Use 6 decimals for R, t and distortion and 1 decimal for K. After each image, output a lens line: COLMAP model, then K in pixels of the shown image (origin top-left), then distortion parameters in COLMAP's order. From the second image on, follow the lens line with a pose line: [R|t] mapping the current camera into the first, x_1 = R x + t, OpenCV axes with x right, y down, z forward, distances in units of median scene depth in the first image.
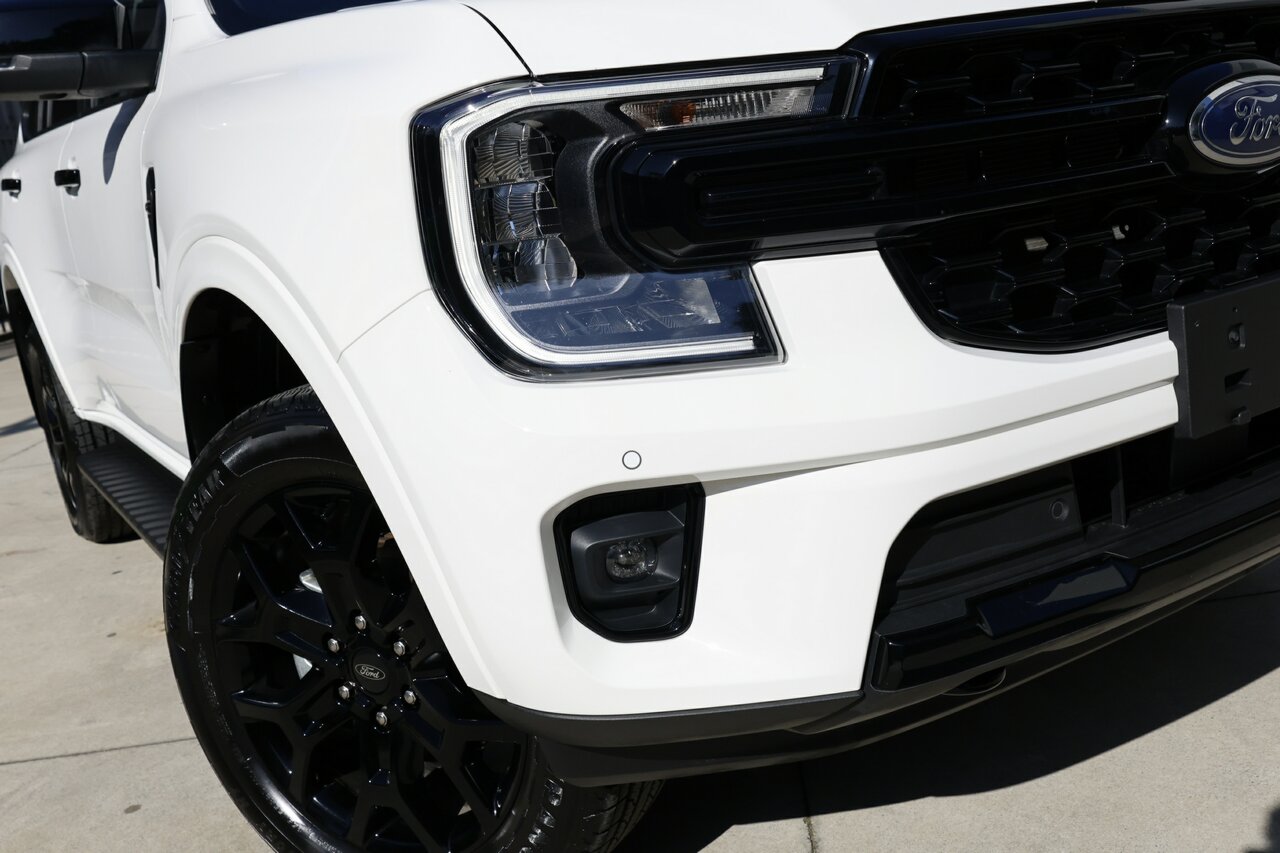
lens RADIAL K [[1282.3, 0, 690.5], [0, 1282.3, 423.3], [0, 0, 1]] dist [-0.000182, 0.001620]
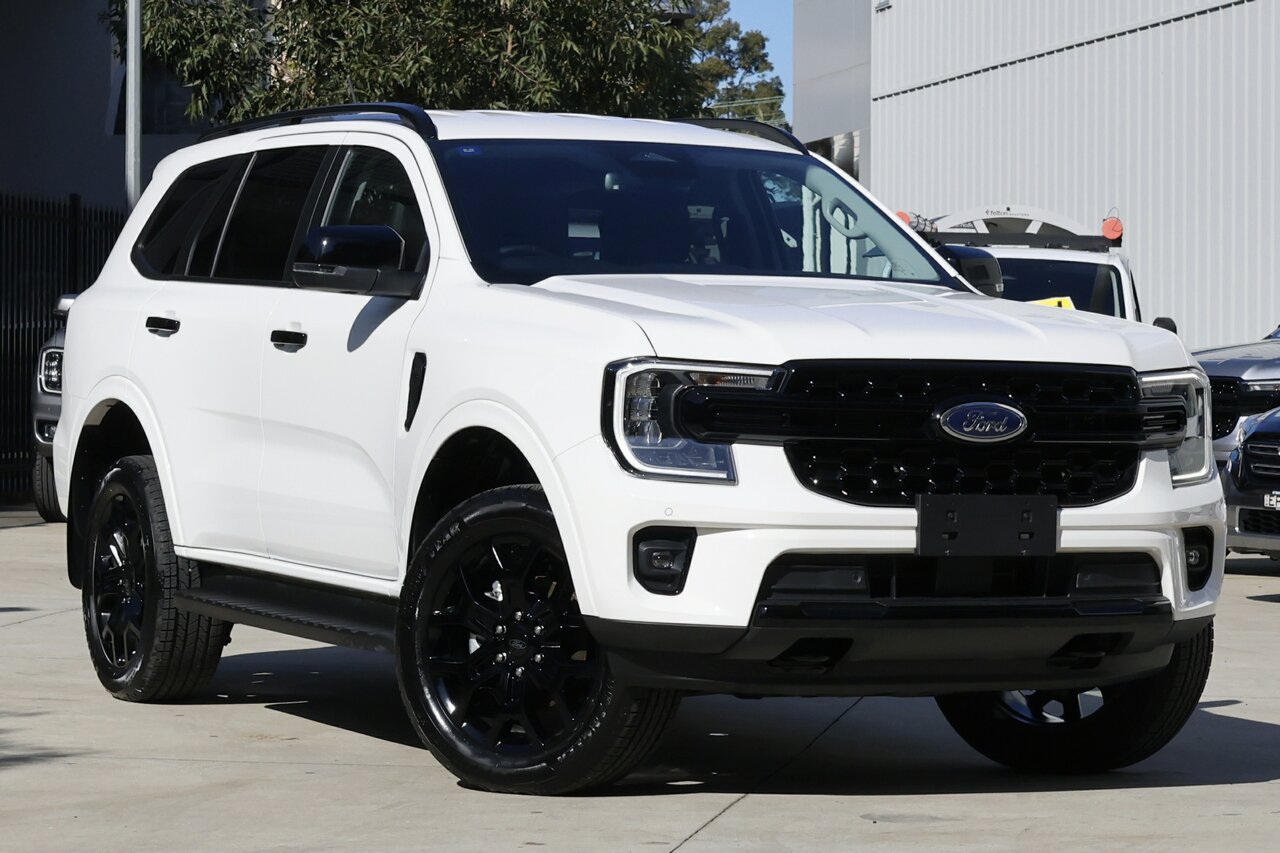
lens RADIAL K [[1872.7, 0, 640.0], [0, 1872.7, 426.5], [0, 0, 1]] dist [-0.011467, -0.023161]
pose [[0.978880, 0.156235, -0.131849, 0.332617], [-0.177379, 0.969729, -0.167818, 0.459943], [0.101639, 0.187661, 0.976961, -2.442726]]
